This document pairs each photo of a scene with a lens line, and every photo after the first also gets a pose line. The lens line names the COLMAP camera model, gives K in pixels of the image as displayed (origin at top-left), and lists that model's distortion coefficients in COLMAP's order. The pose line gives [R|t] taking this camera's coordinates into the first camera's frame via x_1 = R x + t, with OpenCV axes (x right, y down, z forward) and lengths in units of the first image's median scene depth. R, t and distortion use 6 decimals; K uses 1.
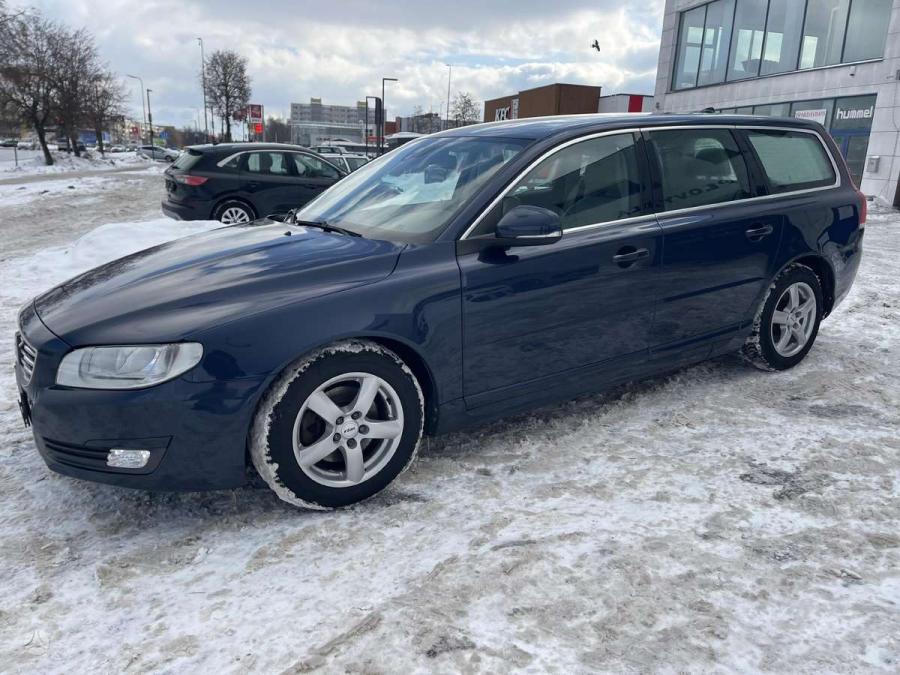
lens RADIAL K [[673.9, 0, 454.4], [0, 673.9, 337.7], [0, 0, 1]] dist [0.075343, -0.099072]
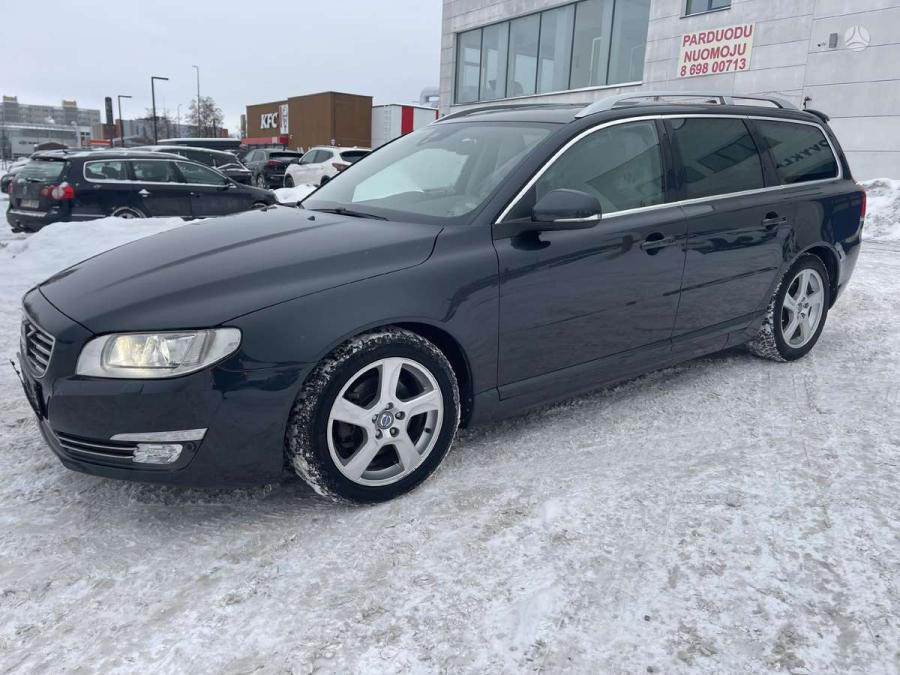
lens RADIAL K [[673.9, 0, 455.7], [0, 673.9, 339.1], [0, 0, 1]] dist [0.075343, -0.099072]
pose [[0.998203, -0.006500, 0.059565, -0.109221], [0.006526, 0.999979, -0.000248, 0.020528], [-0.059562, 0.000636, 0.998224, 0.037543]]
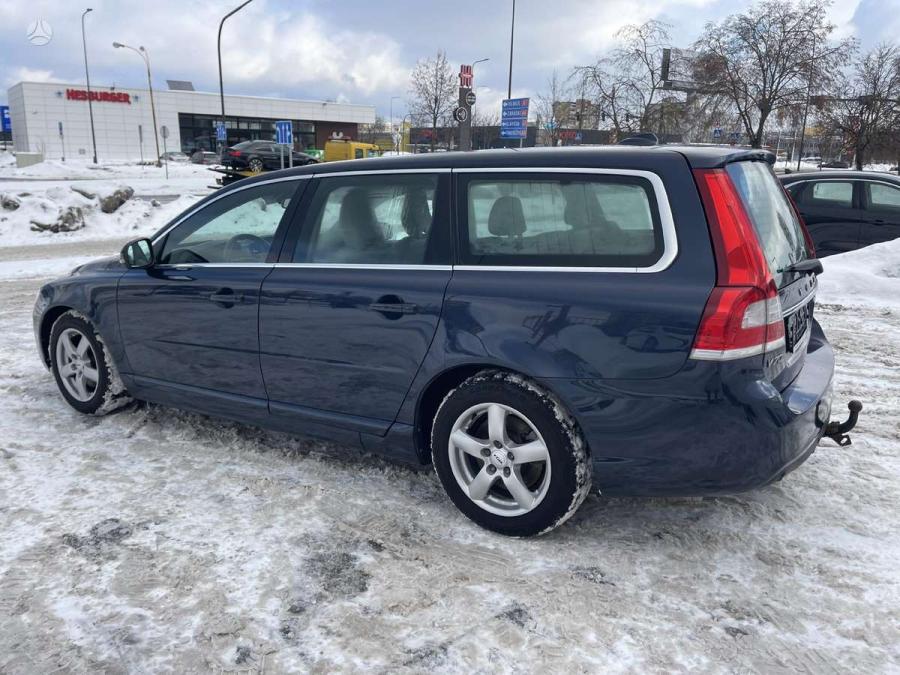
lens RADIAL K [[673.9, 0, 457.1], [0, 673.9, 328.5], [0, 0, 1]] dist [0.075343, -0.099072]
pose [[0.420943, 0.197641, -0.885294, 1.547918], [-0.236934, 0.966049, 0.103011, -0.308059], [0.875597, 0.166395, 0.453479, 0.983838]]
